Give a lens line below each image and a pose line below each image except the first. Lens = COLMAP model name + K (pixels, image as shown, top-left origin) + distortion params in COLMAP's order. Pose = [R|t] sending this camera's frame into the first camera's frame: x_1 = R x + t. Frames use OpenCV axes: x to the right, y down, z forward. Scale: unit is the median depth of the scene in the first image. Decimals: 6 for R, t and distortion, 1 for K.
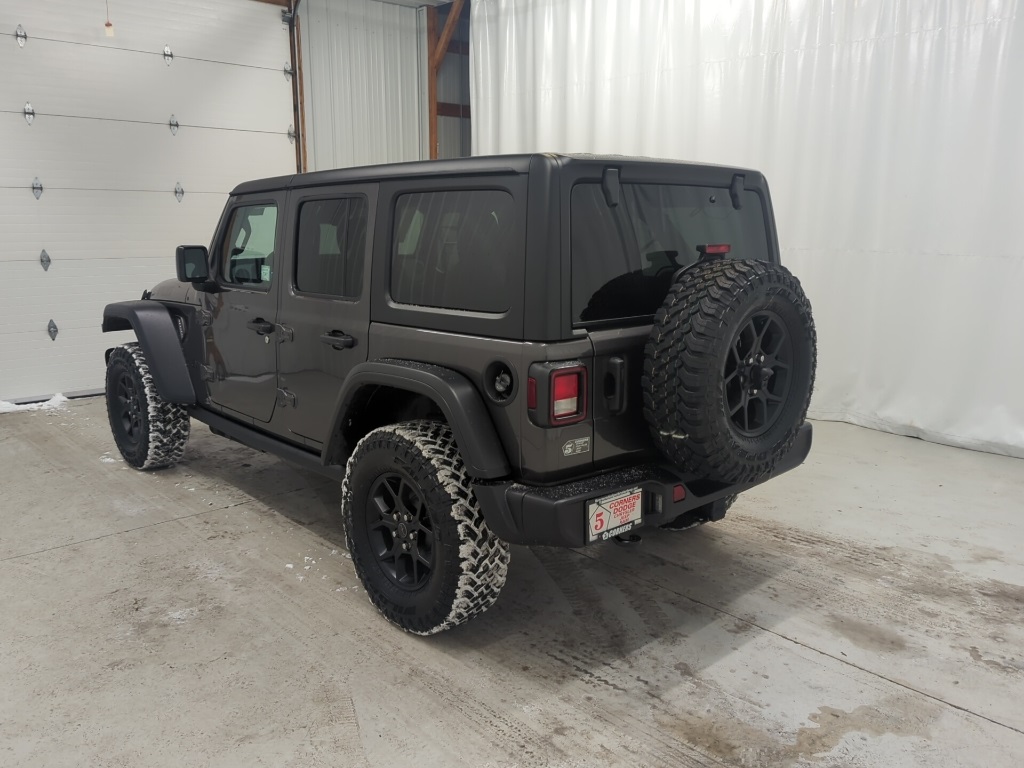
lens RADIAL K [[845.5, 0, 521.3], [0, 845.5, 377.6], [0, 0, 1]] dist [0.056280, -0.071053]
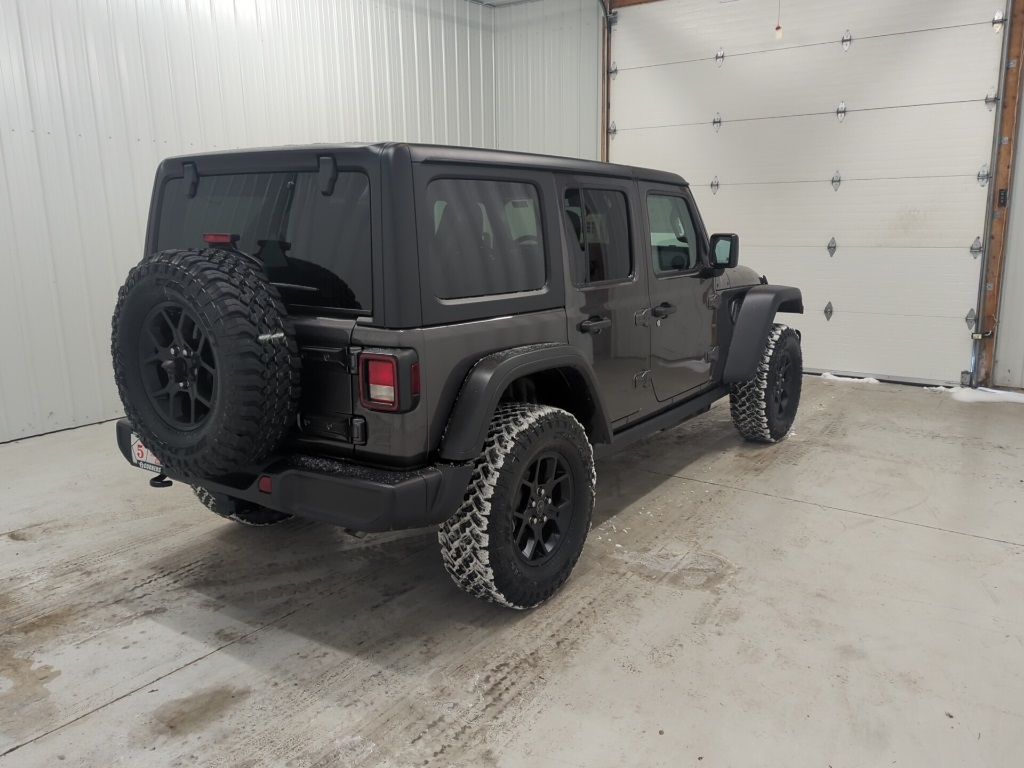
lens RADIAL K [[845.5, 0, 521.3], [0, 845.5, 377.6], [0, 0, 1]] dist [0.056280, -0.071053]
pose [[0.208982, 0.190549, -0.959176, 1.129089], [-0.179793, 0.971600, 0.153845, -0.185229], [0.961250, 0.140302, 0.237306, 0.995761]]
